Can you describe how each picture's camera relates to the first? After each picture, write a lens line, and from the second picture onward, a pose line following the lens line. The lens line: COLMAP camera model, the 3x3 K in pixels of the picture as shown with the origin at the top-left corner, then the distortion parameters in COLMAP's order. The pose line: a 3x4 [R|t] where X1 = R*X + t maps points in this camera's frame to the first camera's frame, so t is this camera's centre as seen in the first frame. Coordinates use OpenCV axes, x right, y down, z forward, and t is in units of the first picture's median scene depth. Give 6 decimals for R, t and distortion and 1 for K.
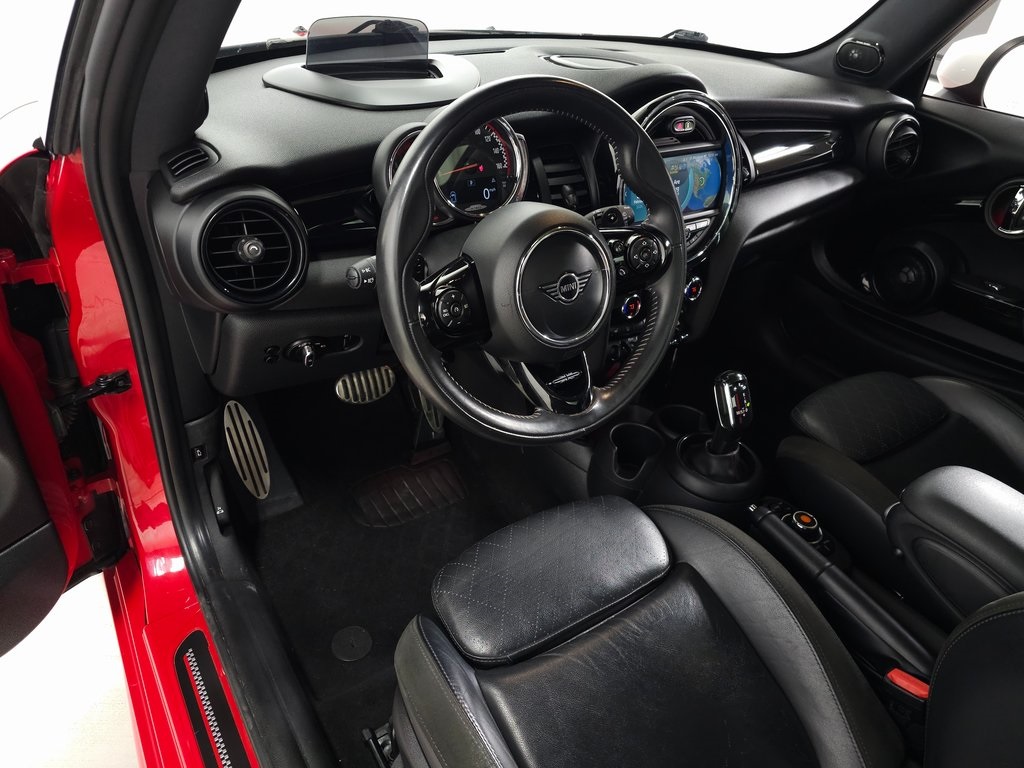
lens RADIAL K [[689.4, 0, 513.7], [0, 689.4, 389.5], [0, 0, 1]] dist [0.055304, -0.062249]
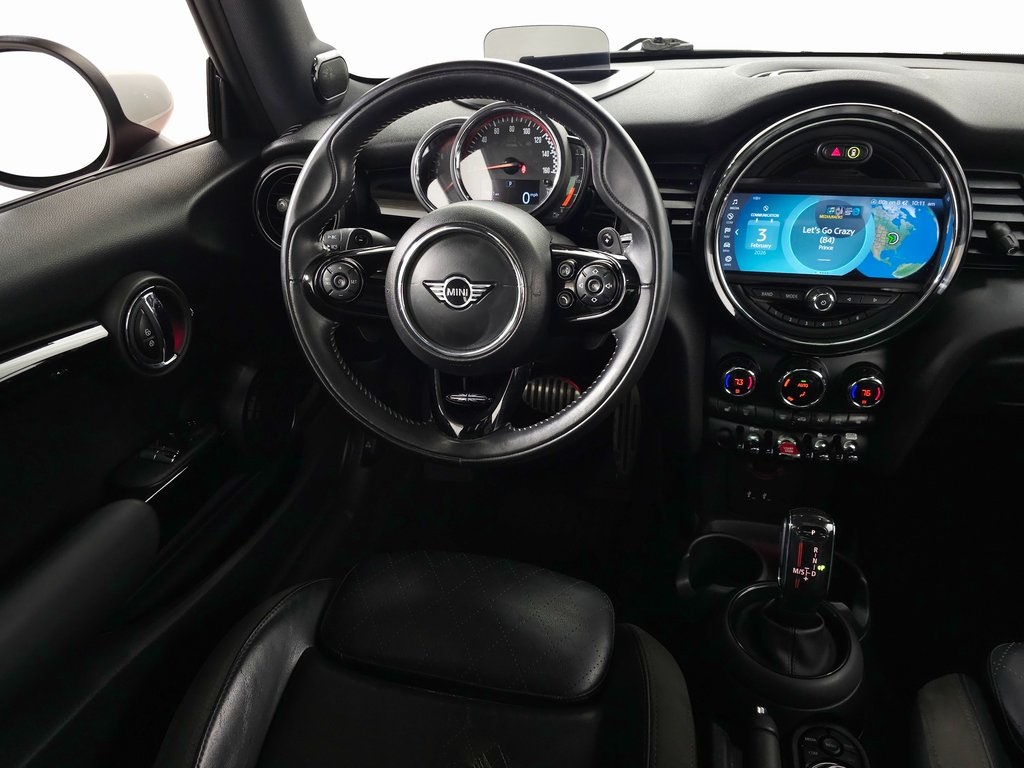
lens RADIAL K [[689.4, 0, 513.7], [0, 689.4, 389.5], [0, 0, 1]] dist [0.055304, -0.062249]
pose [[0.681811, 0.294320, -0.669709, 0.559918], [-0.344676, 0.936752, 0.060774, -0.080642], [0.645238, 0.189397, 0.740133, 0.304545]]
